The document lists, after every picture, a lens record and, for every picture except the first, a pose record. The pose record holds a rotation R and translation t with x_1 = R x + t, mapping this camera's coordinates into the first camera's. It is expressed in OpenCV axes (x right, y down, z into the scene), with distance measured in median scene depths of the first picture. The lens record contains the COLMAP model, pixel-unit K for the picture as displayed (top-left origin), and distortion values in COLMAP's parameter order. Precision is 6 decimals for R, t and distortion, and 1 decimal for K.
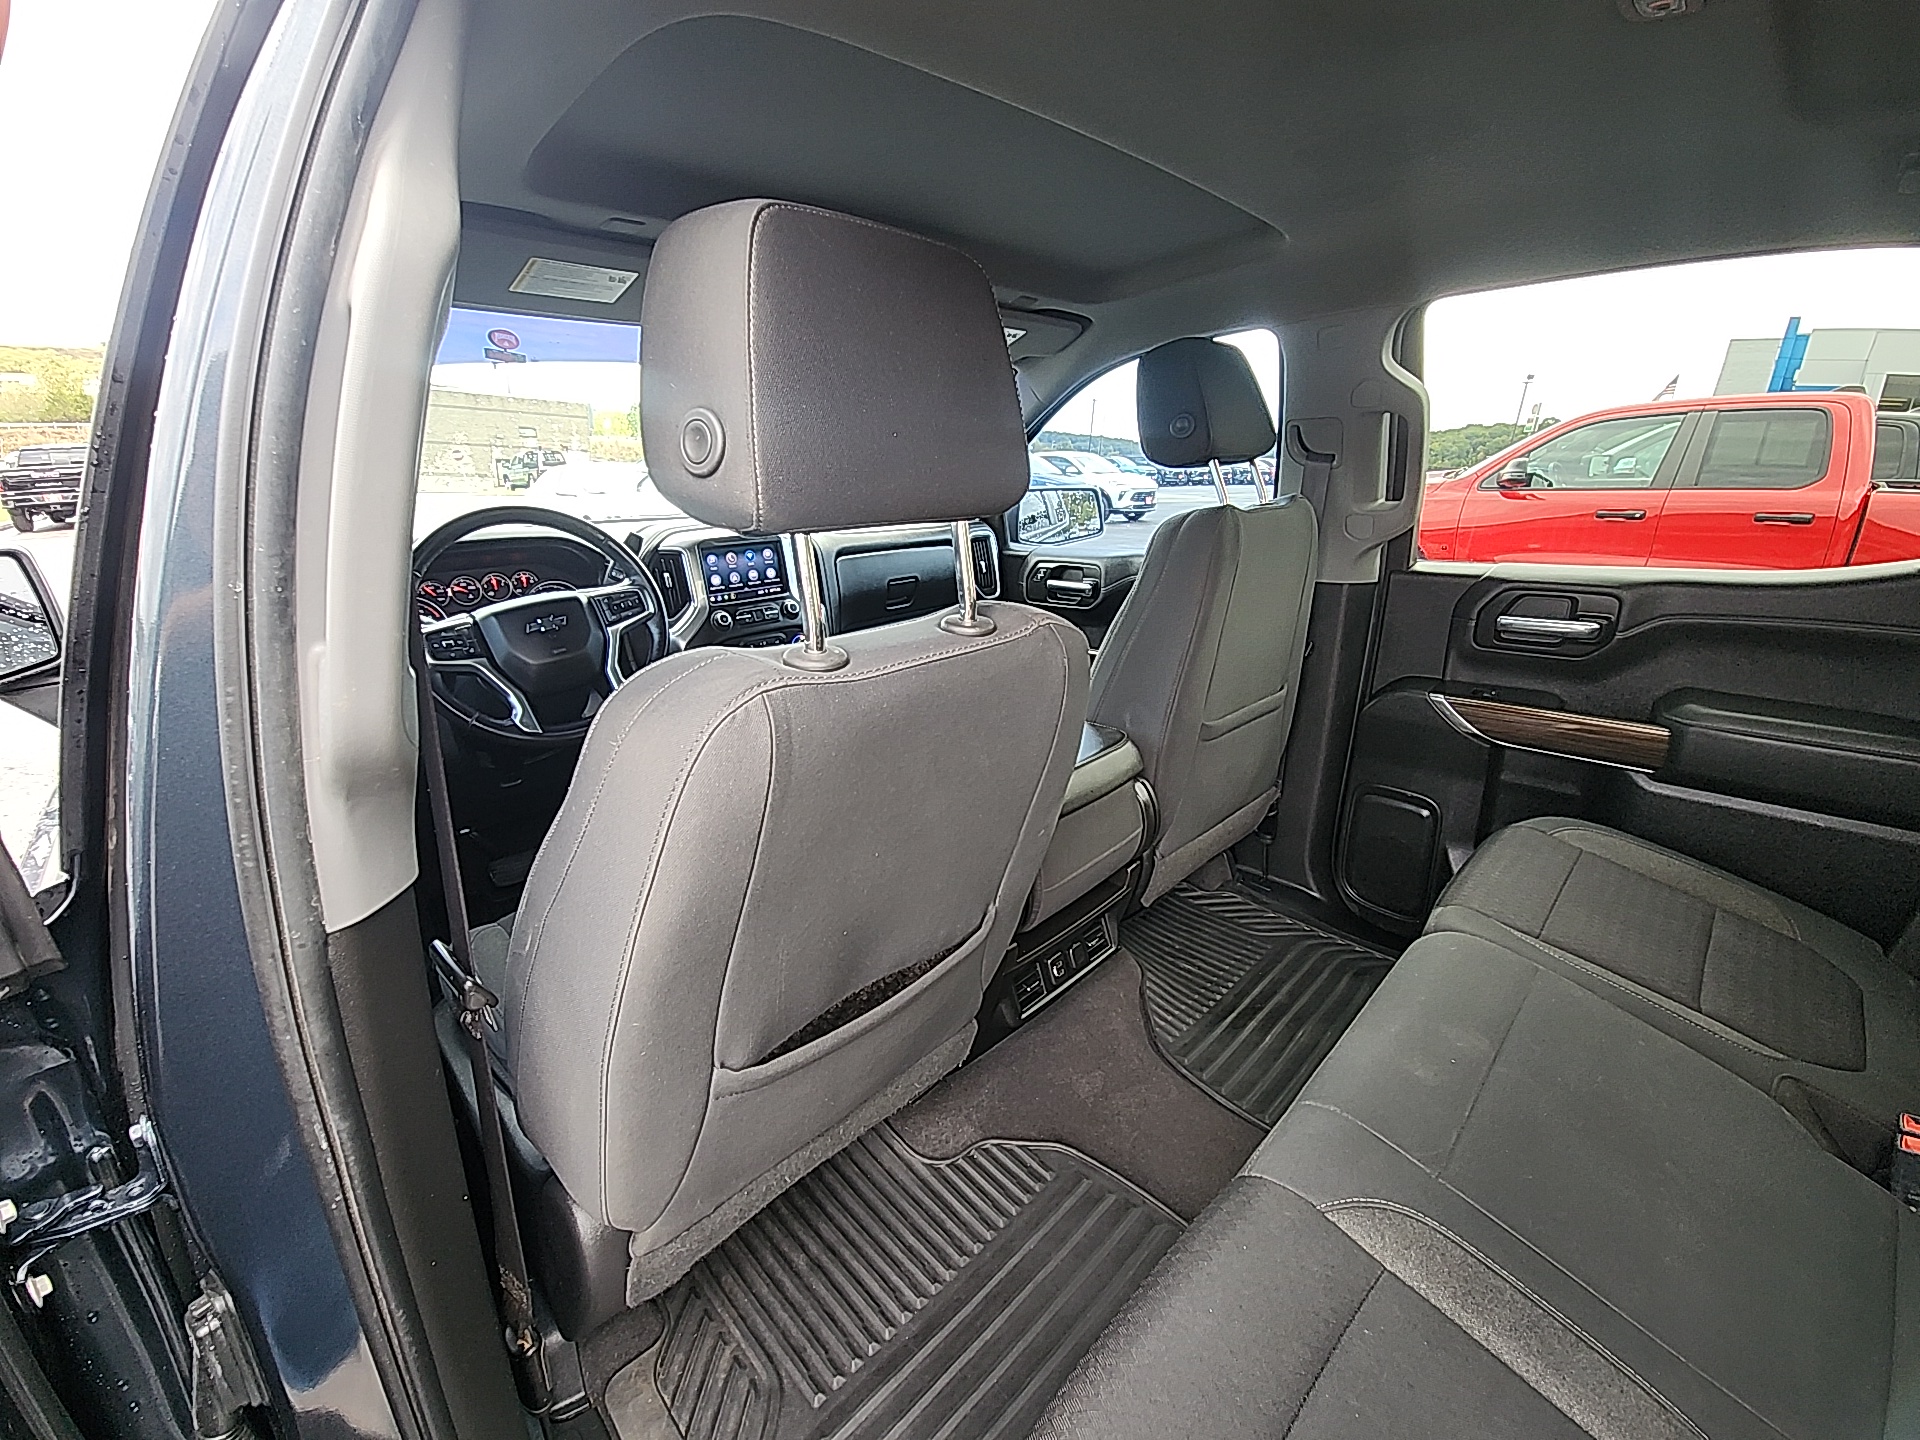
lens RADIAL K [[774.0, 0, 948.6], [0, 774.0, 696.6], [0, 0, 1]] dist [0.006861, -0.006274]
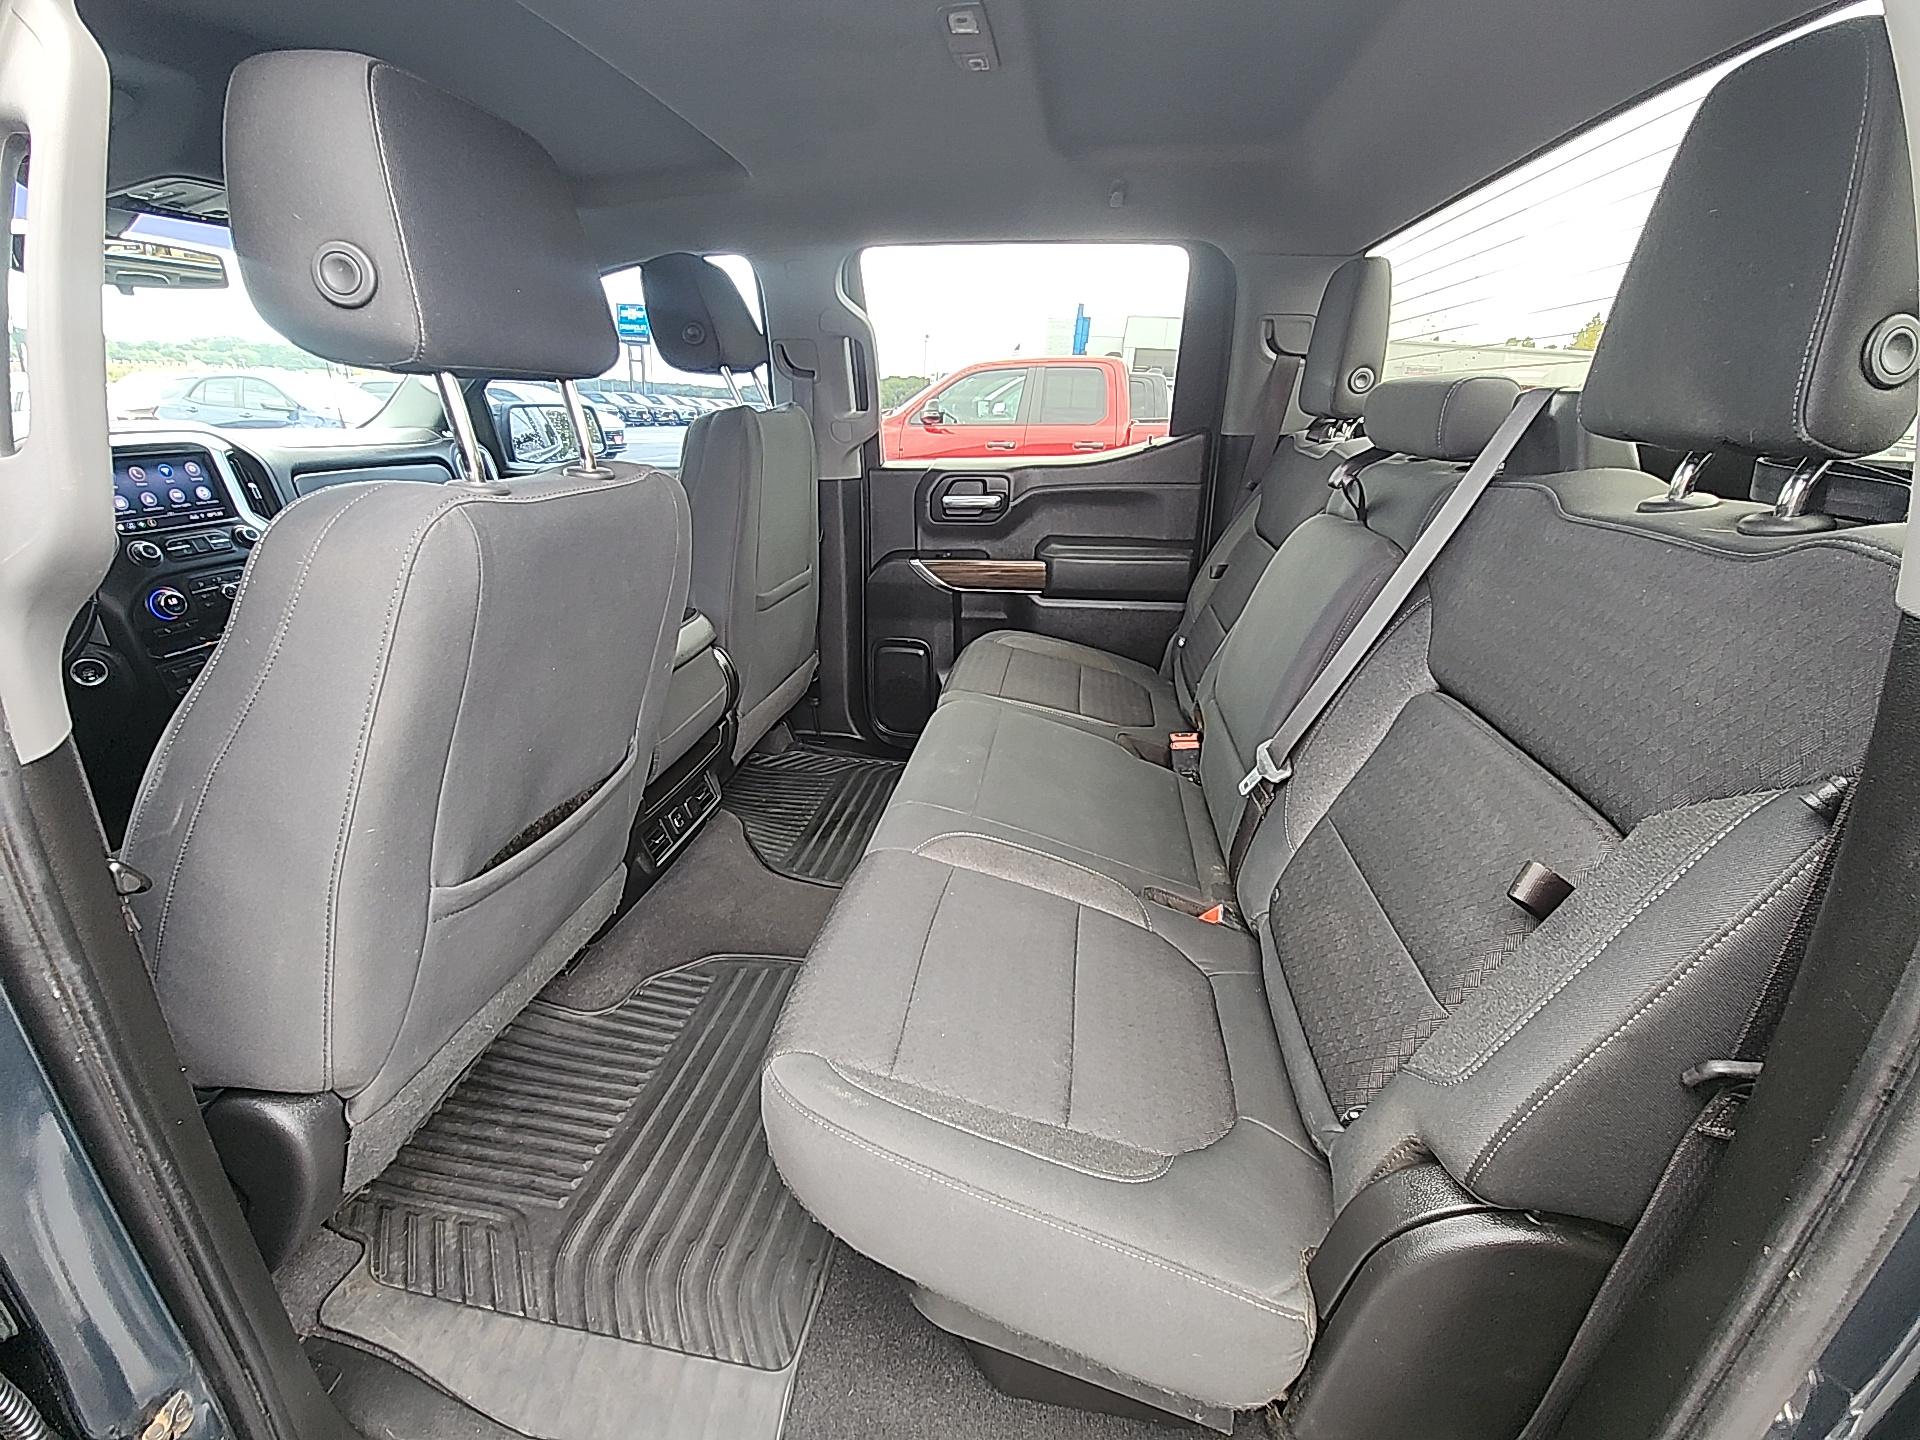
lens RADIAL K [[774.0, 0, 955.2], [0, 774.0, 696.4], [0, 0, 1]] dist [0.006861, -0.006274]
pose [[0.799967, -0.190873, 0.568877, -0.116260], [0.151651, 0.981593, 0.116095, 0.082764], [-0.580565, -0.006602, 0.814187, -0.125821]]
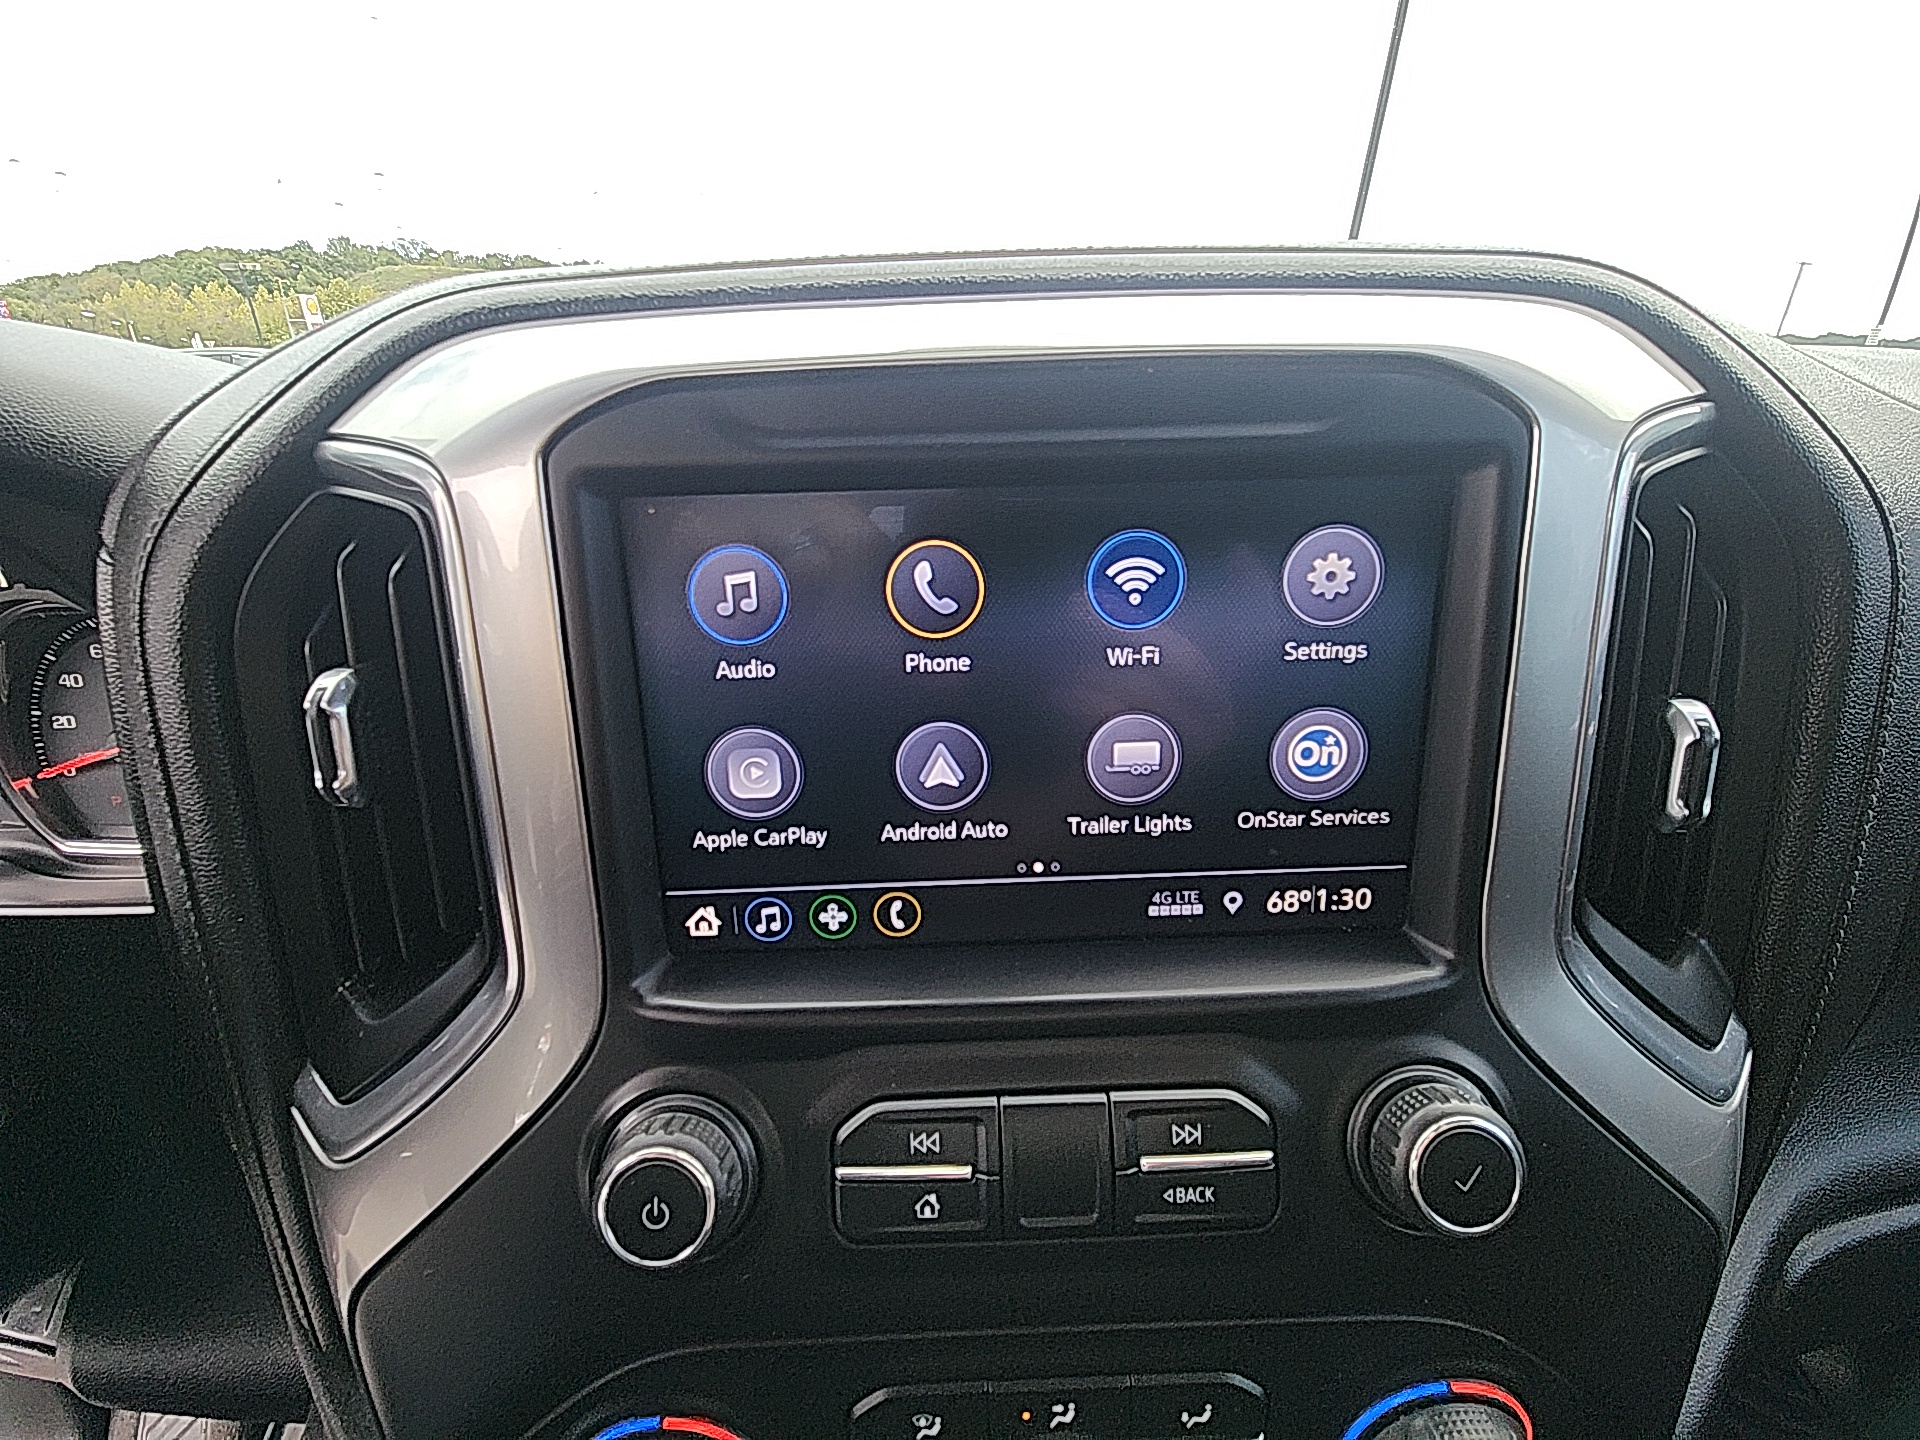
lens RADIAL K [[774.0, 0, 966.2], [0, 774.0, 700.9], [0, 0, 1]] dist [0.006861, -0.006274]
pose [[0.731271, 0.248507, -0.635207, -0.225190], [-0.191370, 0.968614, 0.158633, -0.197367], [0.654691, 0.005556, 0.755876, 1.004484]]
